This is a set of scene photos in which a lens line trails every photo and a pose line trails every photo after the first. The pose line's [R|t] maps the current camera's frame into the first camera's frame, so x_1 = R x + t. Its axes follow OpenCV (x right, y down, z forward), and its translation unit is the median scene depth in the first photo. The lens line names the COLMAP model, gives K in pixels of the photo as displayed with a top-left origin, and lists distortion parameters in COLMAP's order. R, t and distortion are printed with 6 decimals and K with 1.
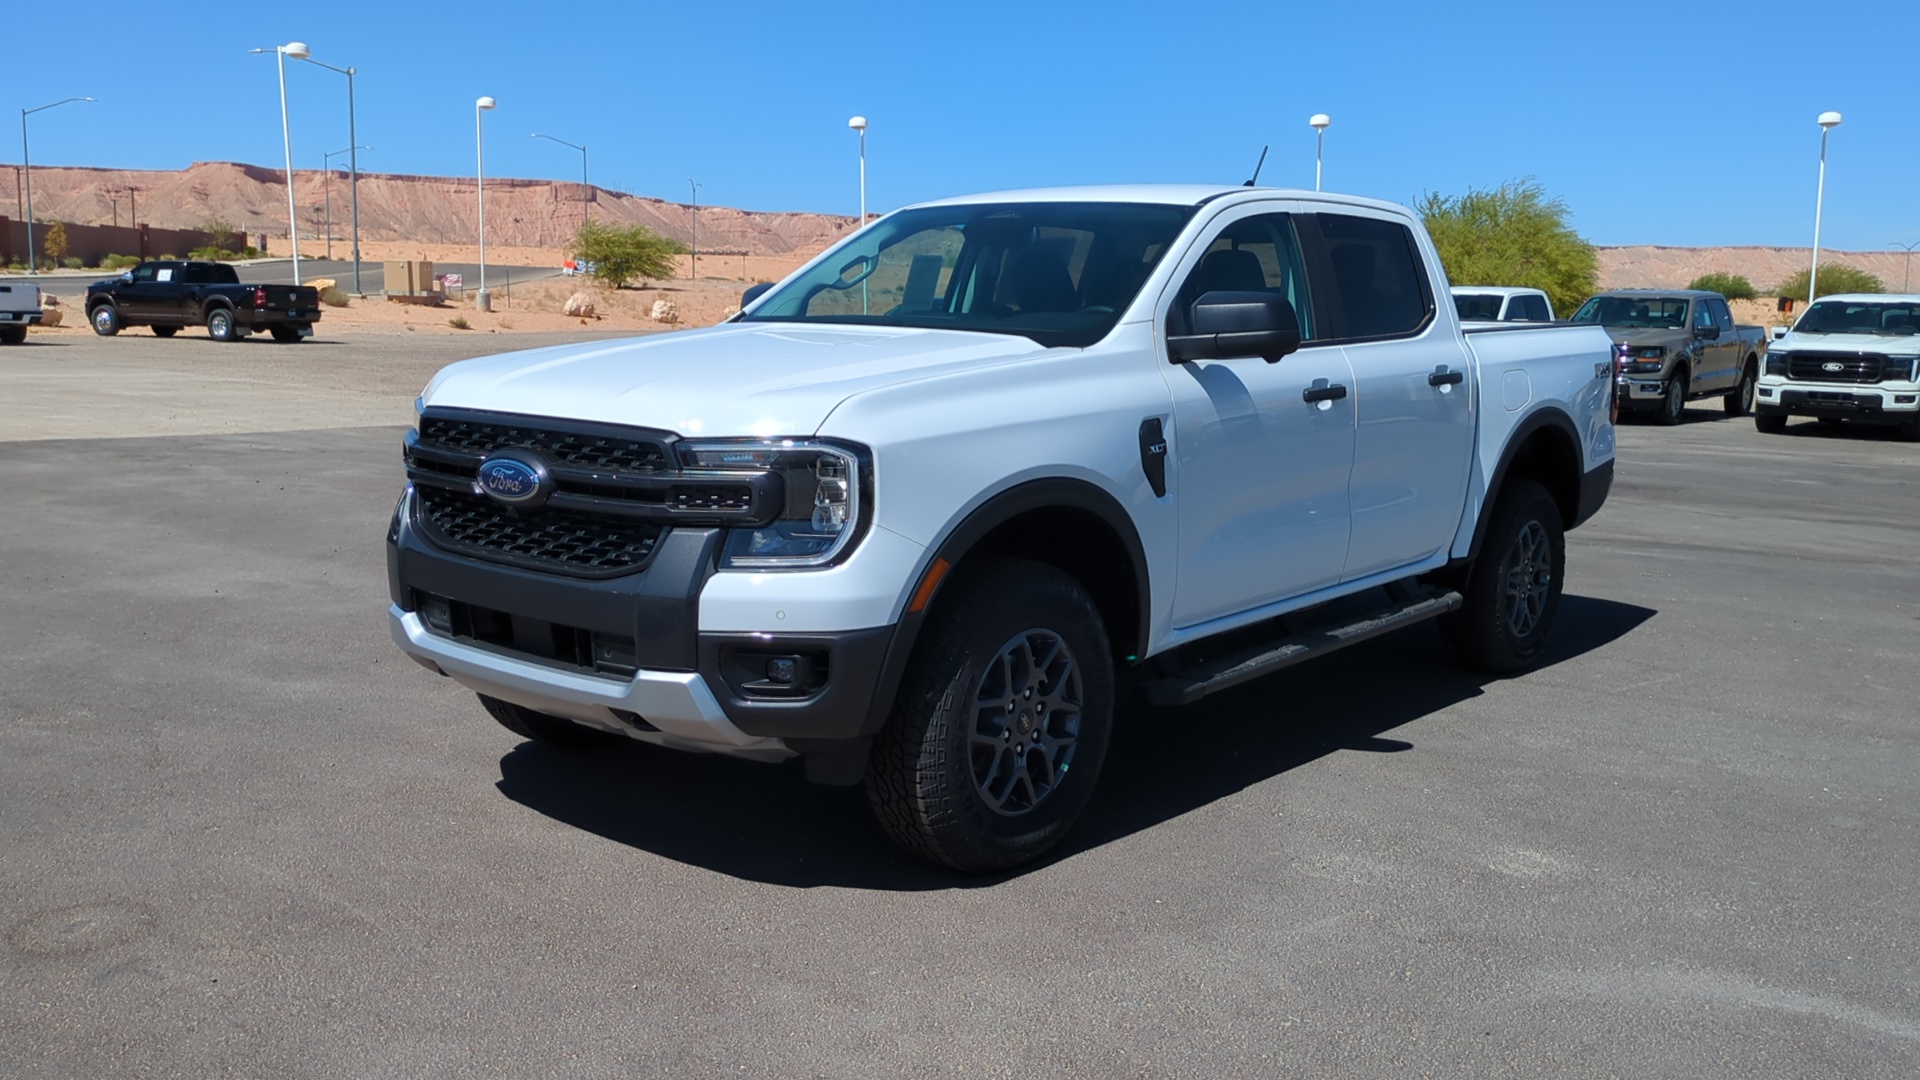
lens RADIAL K [[1652.2, 0, 1002.0], [0, 1652.2, 523.7], [0, 0, 1]] dist [0.061324, -0.070665]
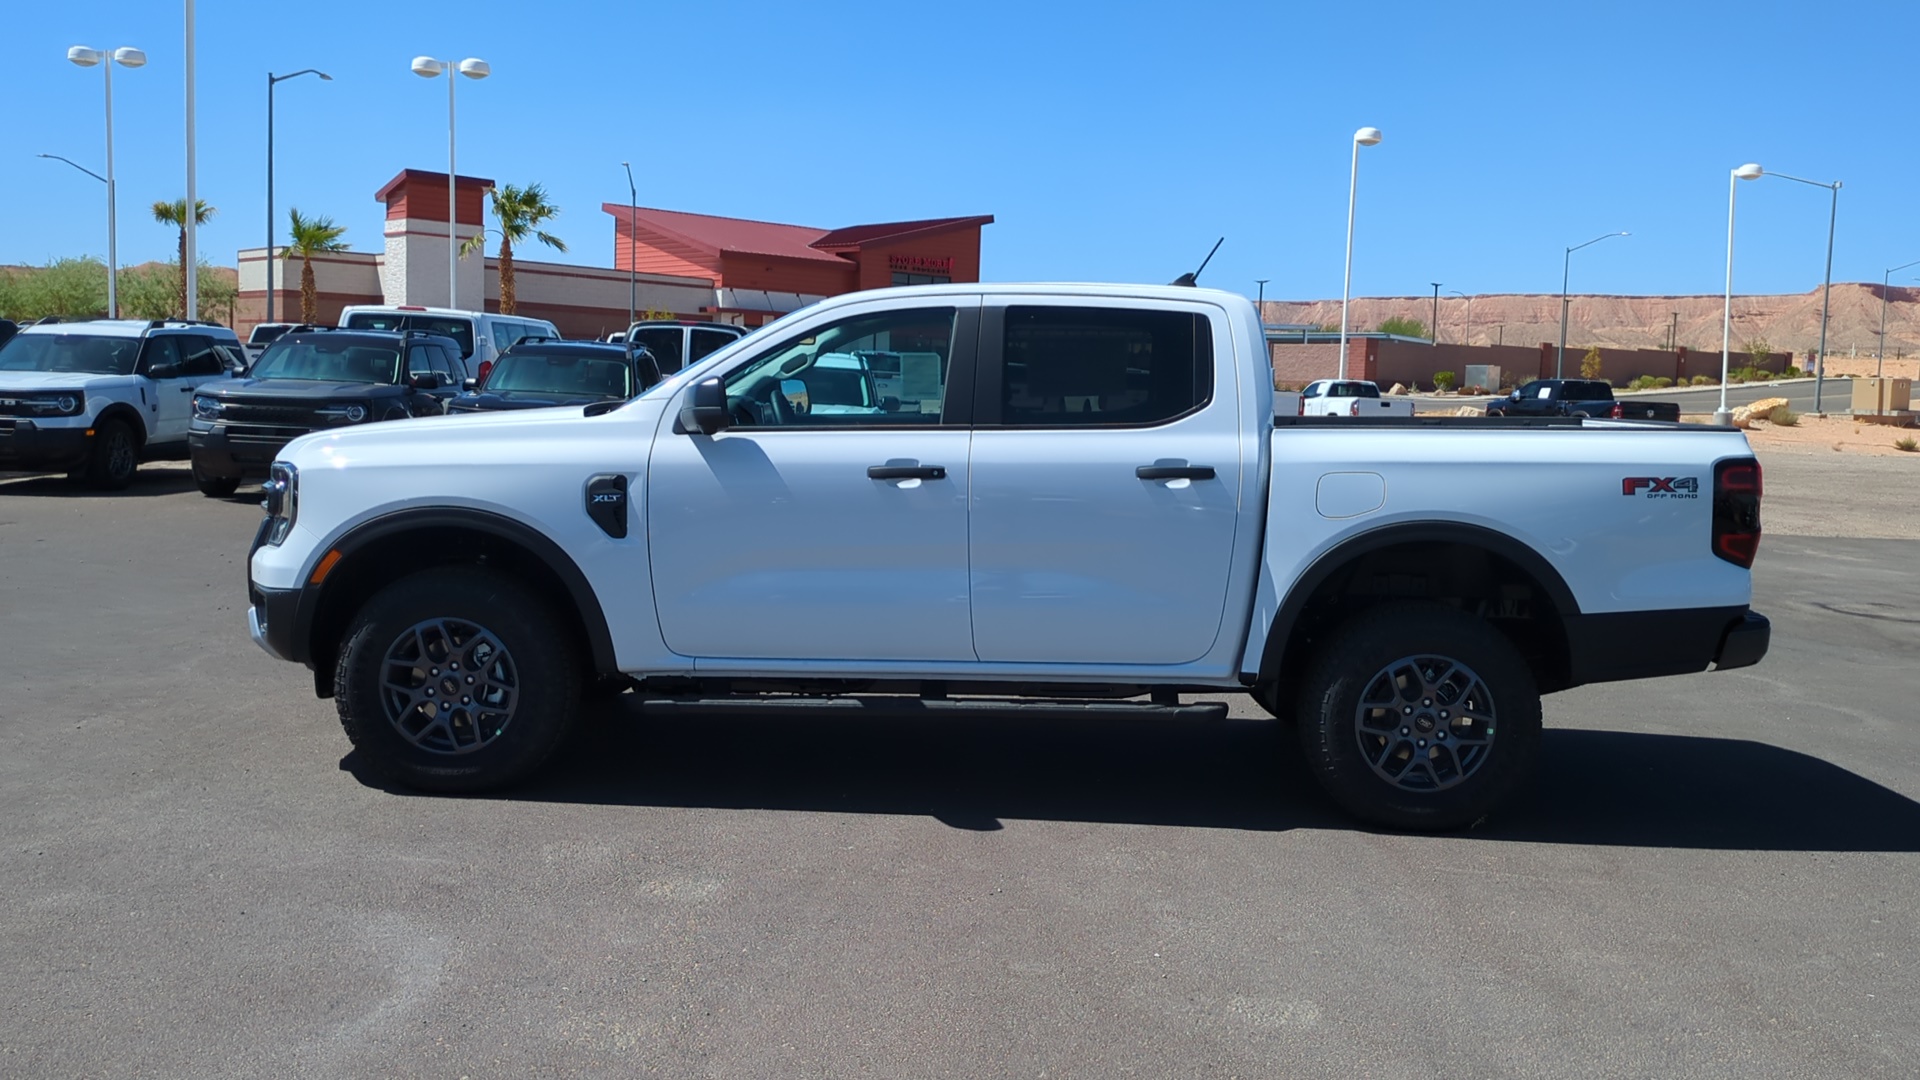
lens RADIAL K [[1652.2, 0, 975.4], [0, 1652.2, 543.8], [0, 0, 1]] dist [0.061324, -0.070665]
pose [[0.617804, 0.073379, -0.782901, 0.094432], [-0.120039, 0.992768, -0.001676, -0.003255], [0.777115, 0.095014, 0.622145, 0.033225]]
